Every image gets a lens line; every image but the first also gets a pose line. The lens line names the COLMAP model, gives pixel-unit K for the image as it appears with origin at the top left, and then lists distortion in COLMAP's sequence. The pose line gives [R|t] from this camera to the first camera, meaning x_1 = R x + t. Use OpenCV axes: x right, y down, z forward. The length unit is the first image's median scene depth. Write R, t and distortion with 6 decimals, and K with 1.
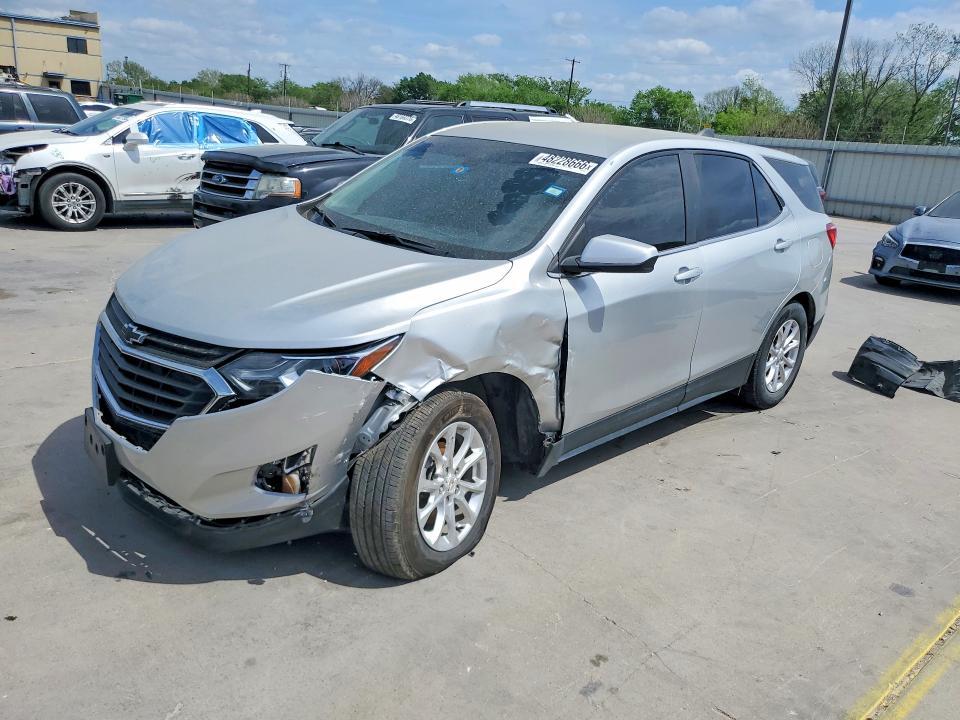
lens RADIAL K [[727.4, 0, 480.0], [0, 727.4, 360.0], [0, 0, 1]] dist [0.011255, 0.003662]
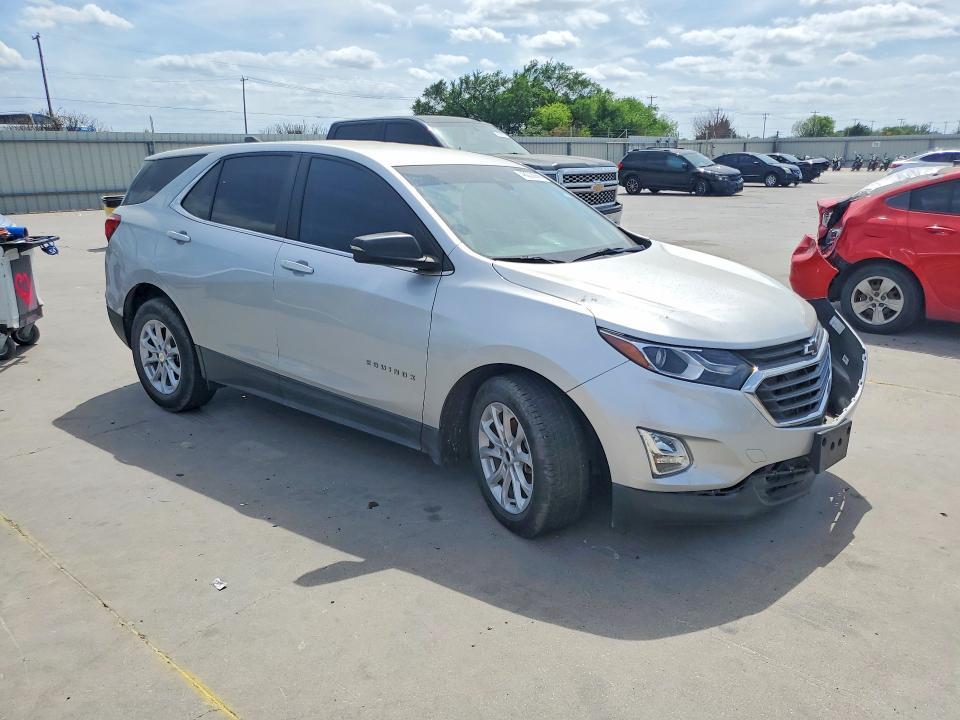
lens RADIAL K [[727.4, 0, 480.0], [0, 727.4, 360.0], [0, 0, 1]] dist [0.011255, 0.003662]
pose [[-0.083436, -0.330057, 0.940266, -1.605918], [0.289180, 0.894935, 0.339805, -0.595688], [-0.953632, 0.300258, 0.020776, 1.545089]]
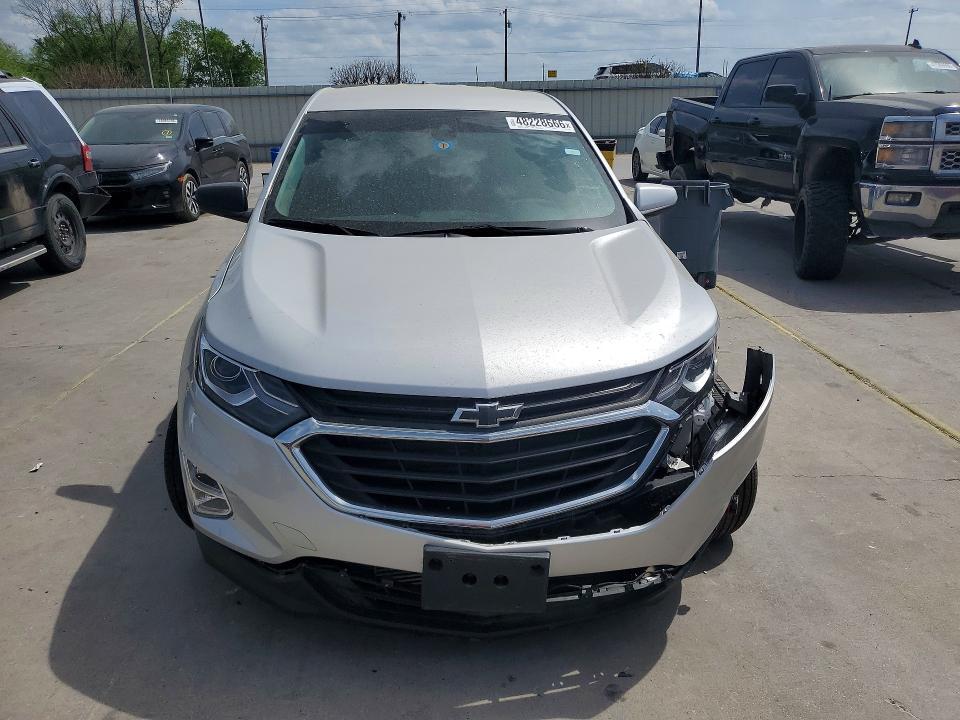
lens RADIAL K [[727.4, 0, 480.0], [0, 727.4, 360.0], [0, 0, 1]] dist [0.011255, 0.003662]
pose [[0.643774, -0.325816, 0.692387, -0.993225], [0.288093, 0.941448, 0.175151, -0.222177], [-0.708913, 0.086715, 0.699945, 0.508848]]
